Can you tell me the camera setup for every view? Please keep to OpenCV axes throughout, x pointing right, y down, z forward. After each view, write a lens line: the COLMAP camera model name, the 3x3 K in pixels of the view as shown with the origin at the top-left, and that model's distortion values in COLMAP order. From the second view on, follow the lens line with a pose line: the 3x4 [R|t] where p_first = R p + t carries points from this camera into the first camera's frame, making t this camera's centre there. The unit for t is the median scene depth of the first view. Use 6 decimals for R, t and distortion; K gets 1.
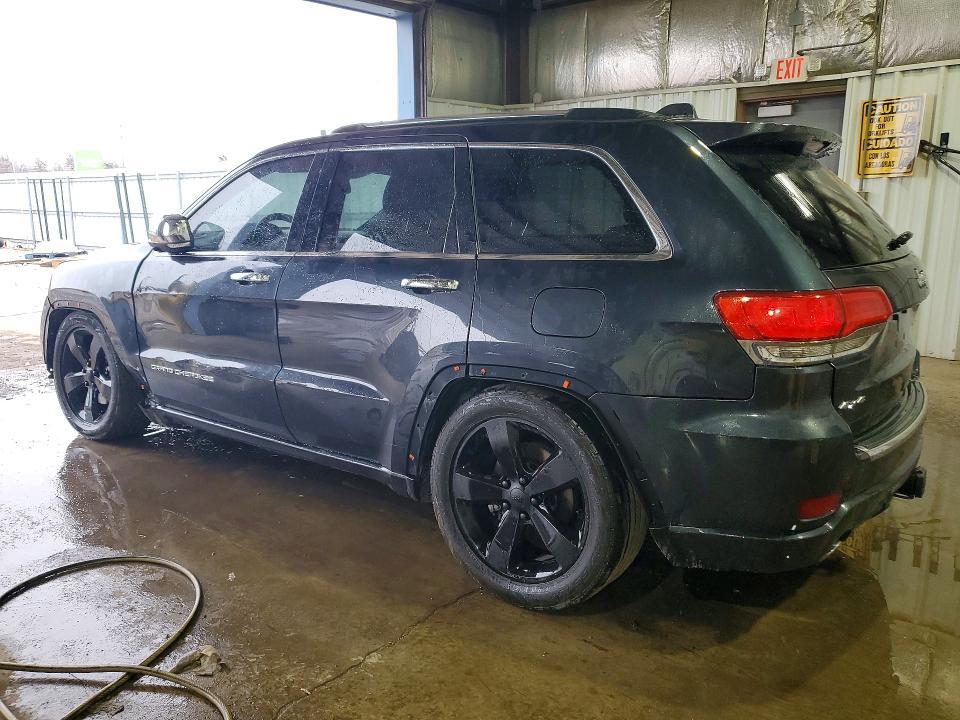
lens RADIAL K [[751.3, 0, 476.7], [0, 751.3, 363.8], [0, 0, 1]] dist [0.011417, 0.003463]
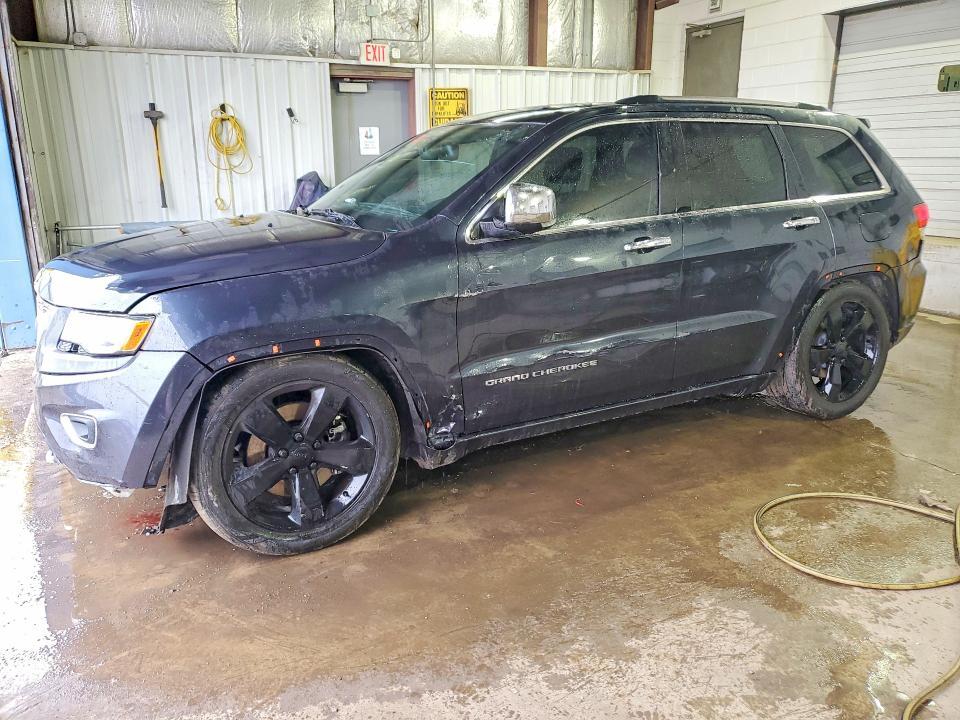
lens RADIAL K [[751.3, 0, 475.4], [0, 751.3, 358.1], [0, 0, 1]] dist [0.011417, 0.003463]
pose [[0.404521, -0.235494, 0.883688, -0.708278], [0.203499, 0.965230, 0.164069, -0.096259], [-0.891600, 0.113461, 0.438379, 0.416911]]
